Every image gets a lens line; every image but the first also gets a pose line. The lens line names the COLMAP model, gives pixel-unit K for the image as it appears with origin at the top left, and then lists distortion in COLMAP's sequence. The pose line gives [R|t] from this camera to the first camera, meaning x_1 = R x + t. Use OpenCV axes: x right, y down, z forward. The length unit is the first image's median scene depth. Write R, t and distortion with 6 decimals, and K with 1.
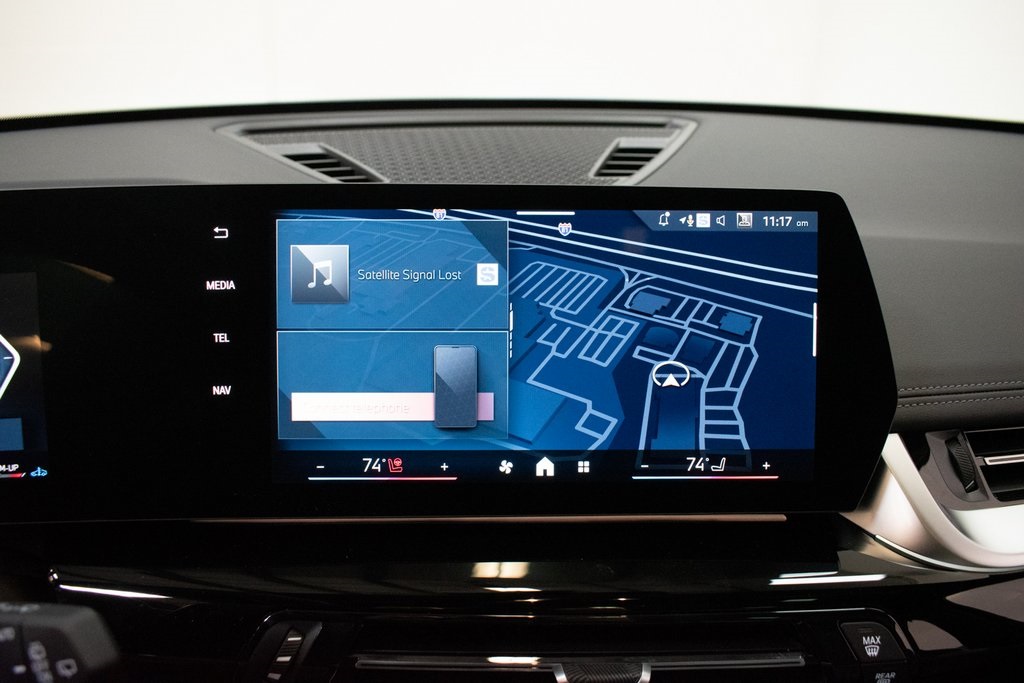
lens RADIAL K [[784.7, 0, 512.0], [0, 784.7, 341.5], [0, 0, 1]] dist [-0.101660, 0.012711]
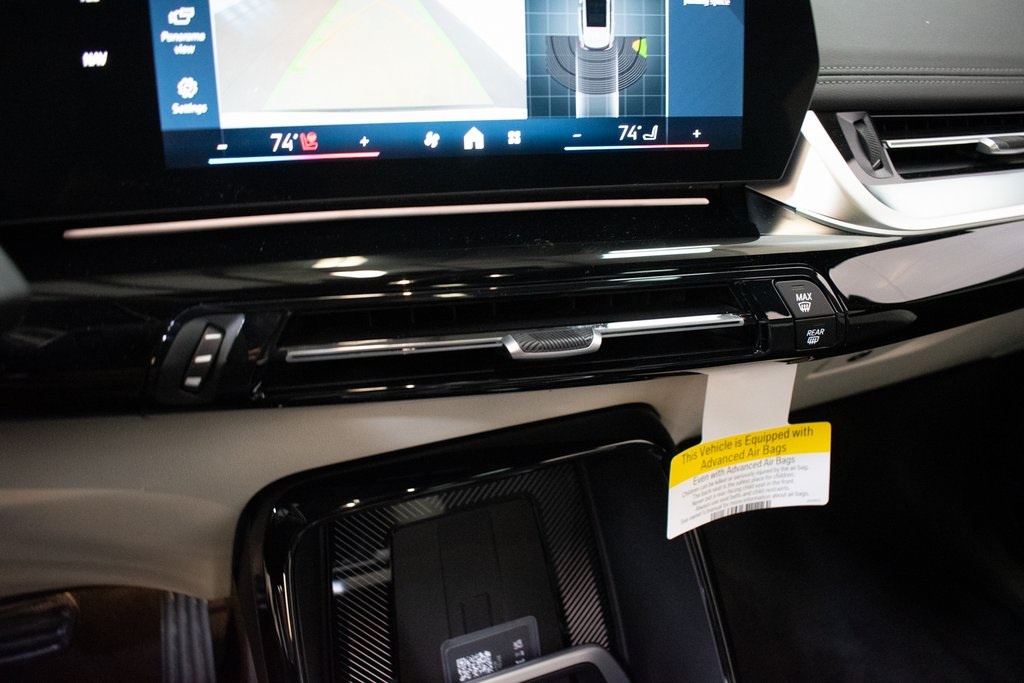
lens RADIAL K [[784.7, 0, 512.0], [0, 784.7, 341.5], [0, 0, 1]] dist [-0.101660, 0.012711]
pose [[0.975600, -0.079530, 0.204644, -0.121610], [0.039444, 0.980411, 0.192973, 0.219908], [-0.215983, -0.180192, 0.959626, 0.061979]]
